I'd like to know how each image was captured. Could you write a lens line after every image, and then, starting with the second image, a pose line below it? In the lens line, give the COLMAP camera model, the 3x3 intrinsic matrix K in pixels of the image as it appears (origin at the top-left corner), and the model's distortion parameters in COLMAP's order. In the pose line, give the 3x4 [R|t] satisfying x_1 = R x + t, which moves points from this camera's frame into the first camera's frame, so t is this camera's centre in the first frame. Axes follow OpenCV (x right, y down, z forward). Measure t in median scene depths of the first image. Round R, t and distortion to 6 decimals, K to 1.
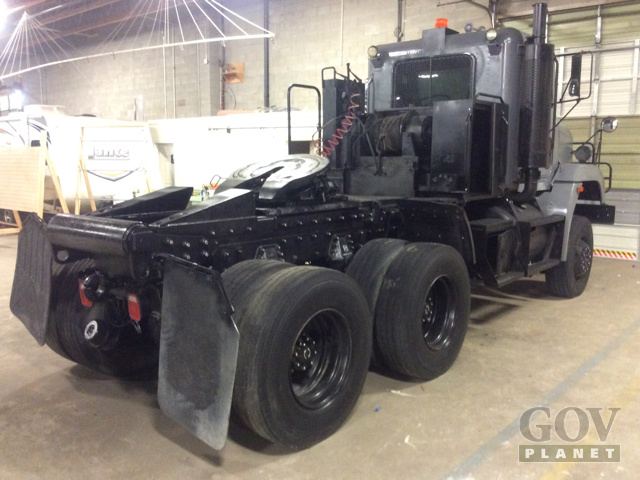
lens RADIAL K [[589.0, 0, 312.1], [0, 589.0, 240.6], [0, 0, 1]] dist [-0.004902, -0.005922]
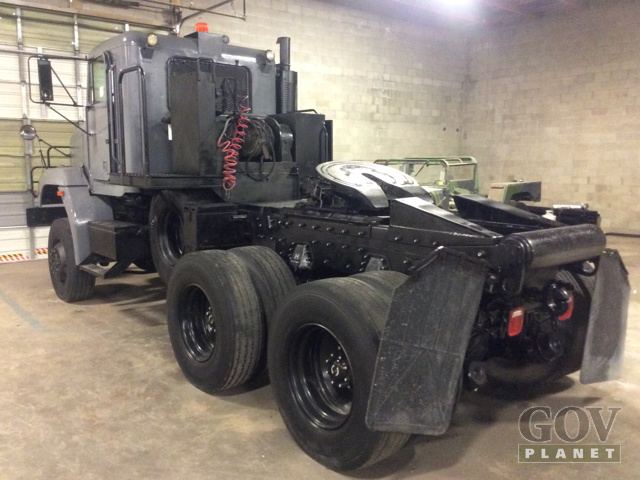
lens RADIAL K [[589.0, 0, 312.1], [0, 589.0, 240.6], [0, 0, 1]] dist [-0.004902, -0.005922]
pose [[0.223897, -0.138416, 0.964734, -0.469306], [0.138736, 0.984310, 0.109026, -0.061909], [-0.964688, 0.109432, 0.239587, 0.388516]]
